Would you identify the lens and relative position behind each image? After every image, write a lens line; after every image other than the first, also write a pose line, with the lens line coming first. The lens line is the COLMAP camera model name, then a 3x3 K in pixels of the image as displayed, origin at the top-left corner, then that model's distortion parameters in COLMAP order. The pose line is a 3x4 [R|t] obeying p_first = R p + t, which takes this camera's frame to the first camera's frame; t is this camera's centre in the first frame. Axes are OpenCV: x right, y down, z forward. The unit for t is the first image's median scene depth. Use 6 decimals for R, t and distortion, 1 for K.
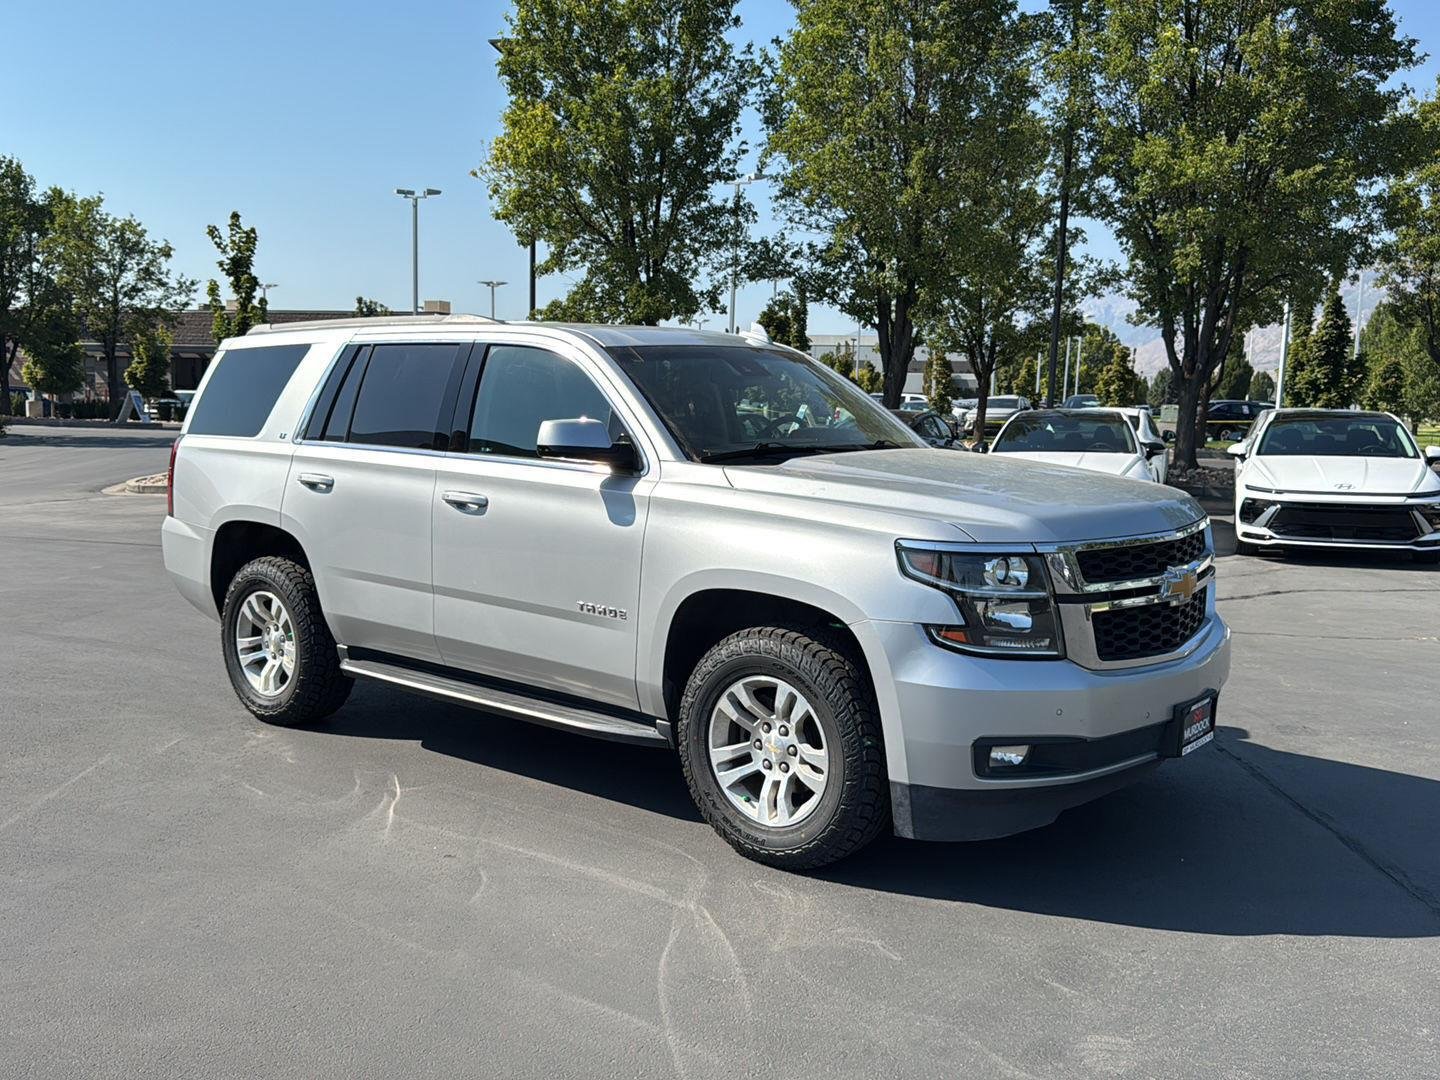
lens RADIAL K [[1299.8, 0, 721.4], [0, 1299.8, 538.5], [0, 0, 1]] dist [0.146578, -0.294820]
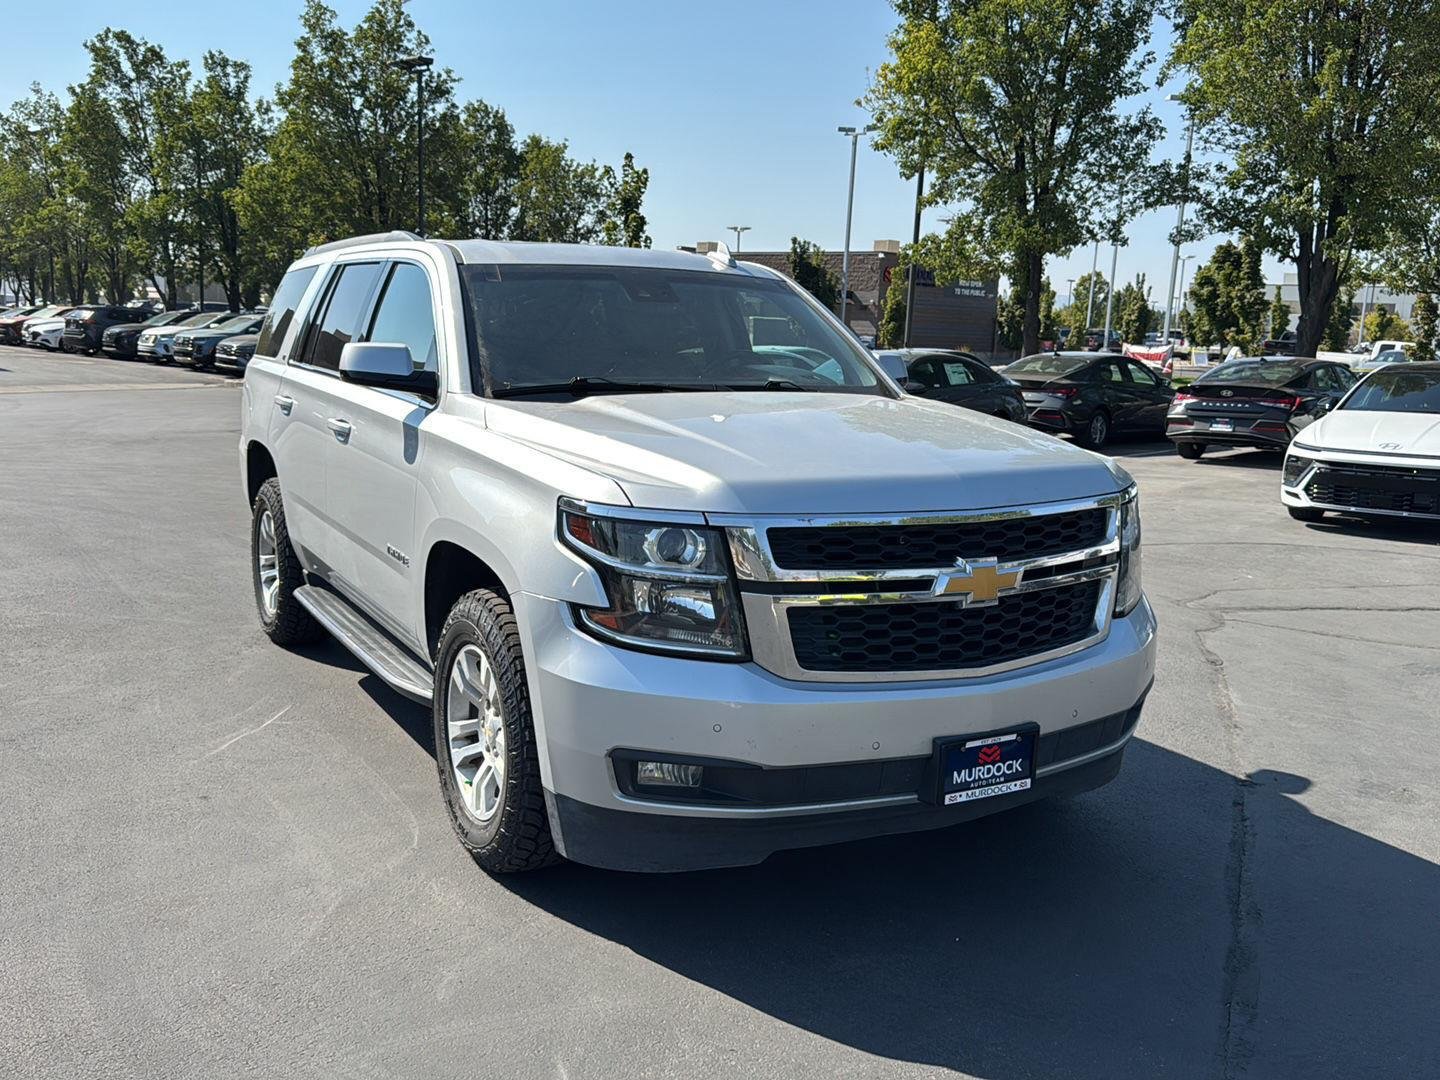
lens RADIAL K [[1295.2, 0, 725.0], [0, 1295.2, 547.8], [0, 0, 1]] dist [0.198107, -0.482628]
pose [[0.932632, 0.077518, -0.352404, 0.092349], [-0.059632, 0.996333, 0.061349, -0.004272], [0.355867, -0.036201, 0.933835, 0.047710]]
